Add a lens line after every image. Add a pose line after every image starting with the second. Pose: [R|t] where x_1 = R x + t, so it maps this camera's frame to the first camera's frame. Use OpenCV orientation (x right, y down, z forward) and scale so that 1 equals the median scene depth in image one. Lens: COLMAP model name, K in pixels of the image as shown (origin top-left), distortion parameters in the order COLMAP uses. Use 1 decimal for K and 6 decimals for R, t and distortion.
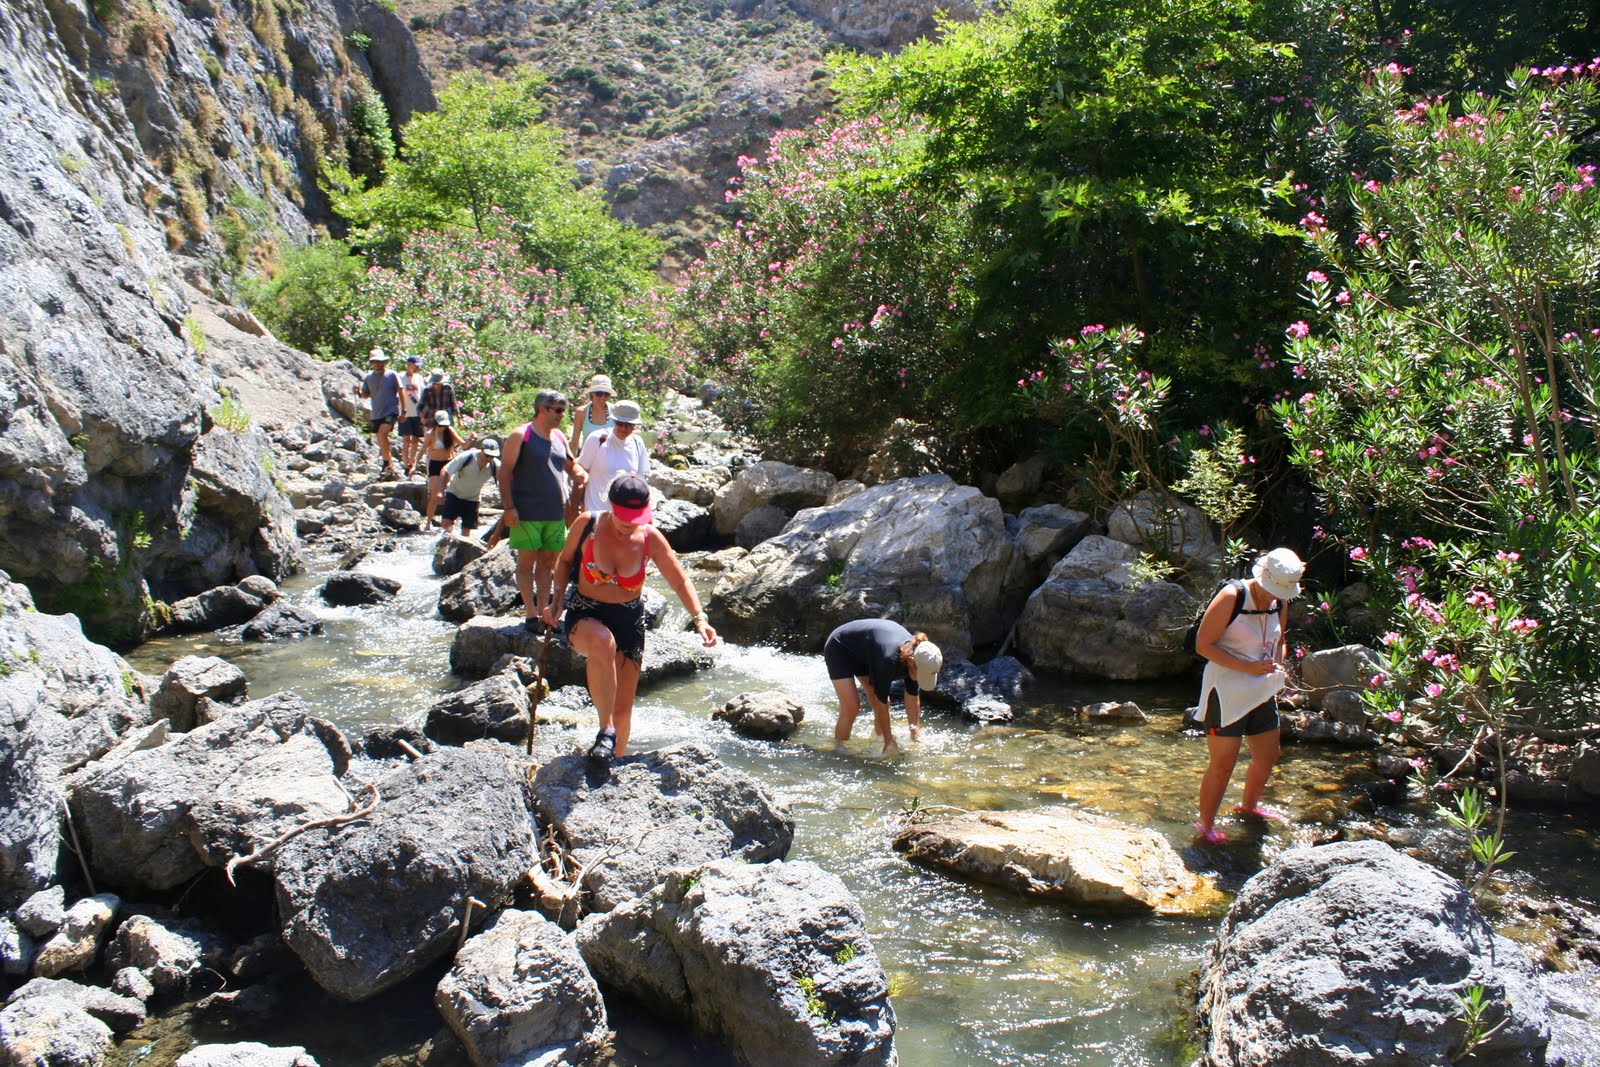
lens RADIAL K [[1330.4, 0, 800.0], [0, 1330.4, 533.5], [0, 0, 1]] dist [-0.169388, 0.156526]
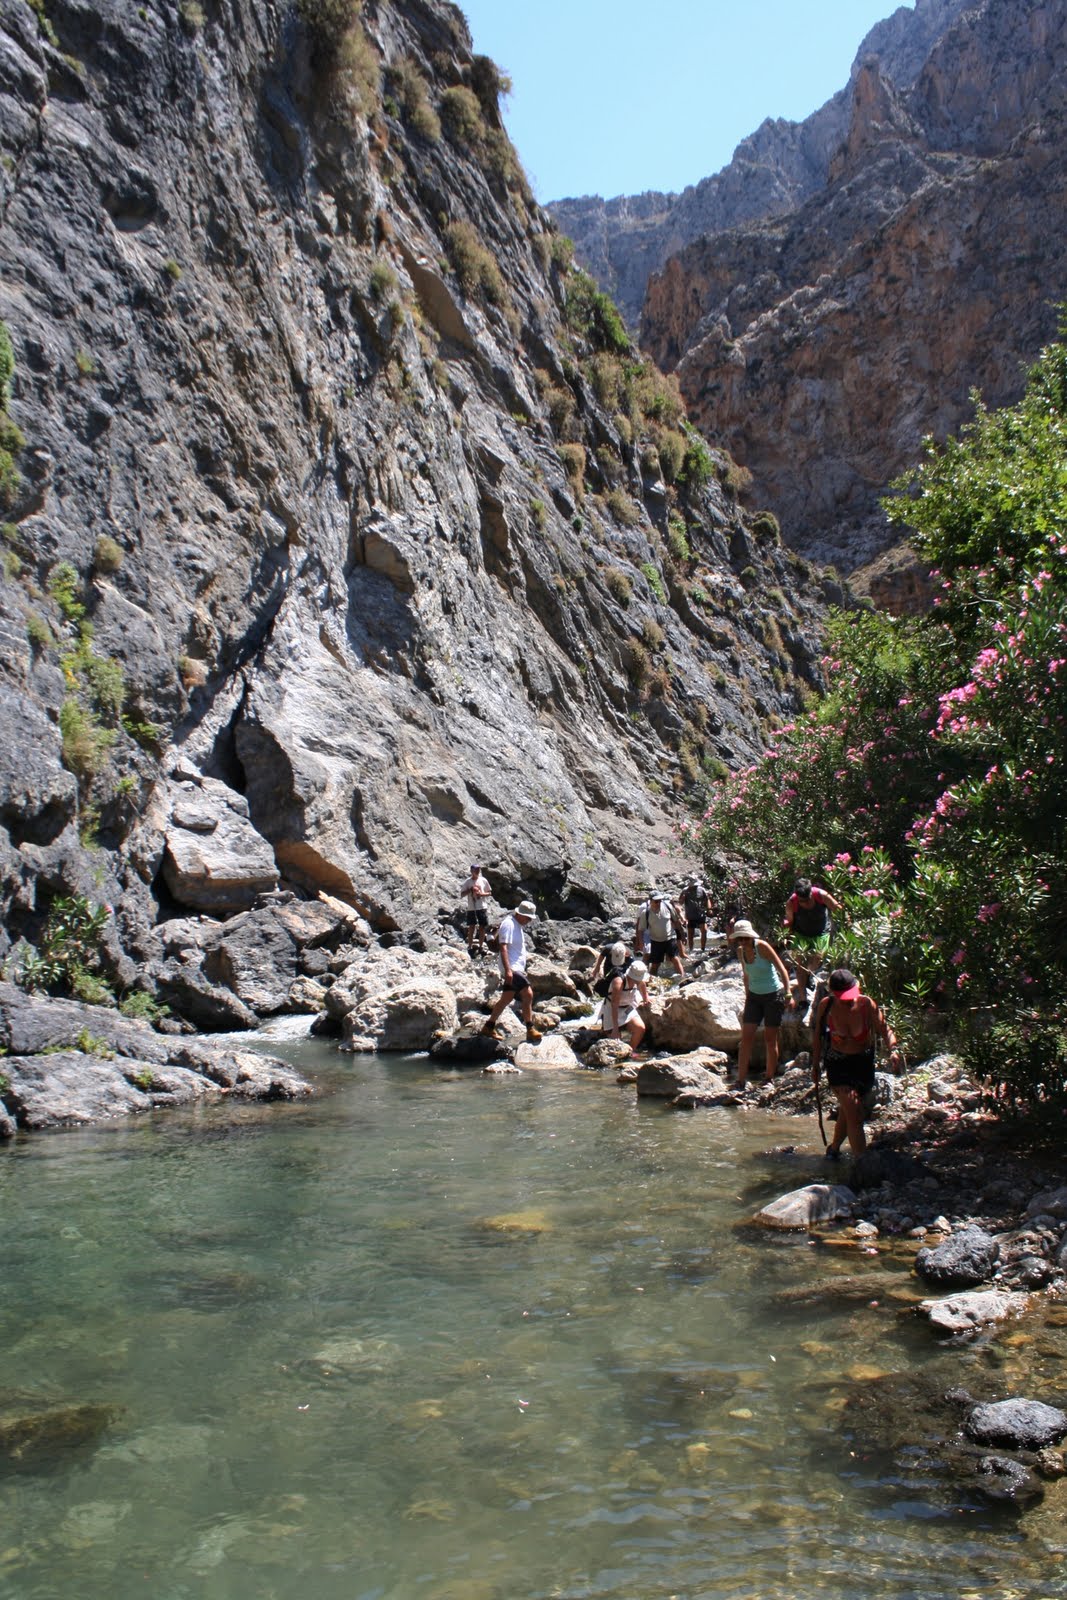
lens RADIAL K [[1330.4, 0, 533.5], [0, 1330.4, 800.0], [0, 0, 1]] dist [-0.169388, 0.156526]
pose [[0.744386, -0.078817, -0.663081, 0.685014], [-0.028392, 0.988376, -0.149356, 0.101291], [0.667145, 0.130005, 0.733496, -0.621615]]
